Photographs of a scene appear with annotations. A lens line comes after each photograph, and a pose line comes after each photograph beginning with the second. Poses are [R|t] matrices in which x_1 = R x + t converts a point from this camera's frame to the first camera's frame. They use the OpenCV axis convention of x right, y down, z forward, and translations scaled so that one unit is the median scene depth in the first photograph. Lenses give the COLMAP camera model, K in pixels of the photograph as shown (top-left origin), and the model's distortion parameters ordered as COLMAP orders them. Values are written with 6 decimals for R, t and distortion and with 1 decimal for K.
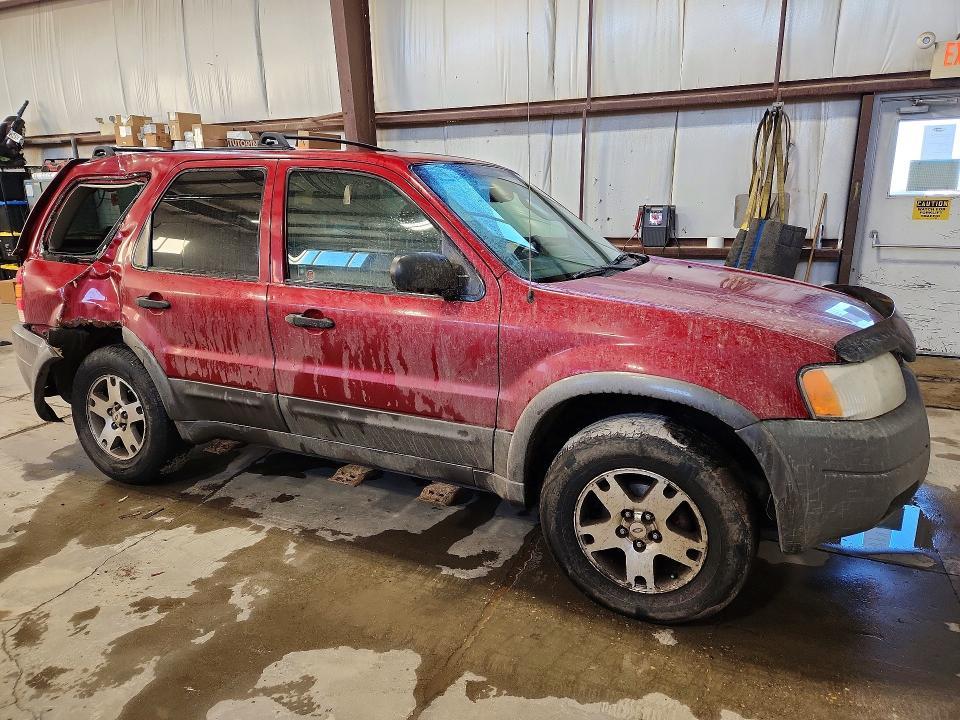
lens RADIAL K [[630.4, 0, 487.9], [0, 630.4, 364.4], [0, 0, 1]] dist [0.036375, -0.017099]
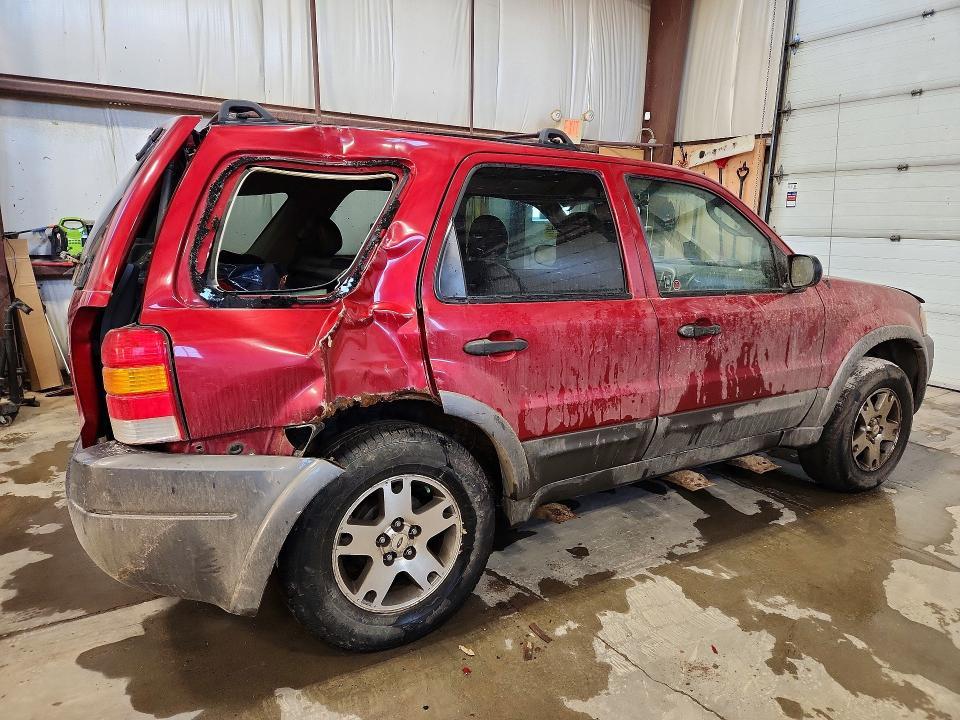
lens RADIAL K [[630.4, 0, 484.8], [0, 630.4, 352.7], [0, 0, 1]] dist [0.036375, -0.017099]
pose [[0.567944, -0.146068, 0.810002, -1.142480], [0.185554, 0.981514, 0.046893, -0.128164], [-0.801878, 0.123667, 0.584549, 0.617122]]
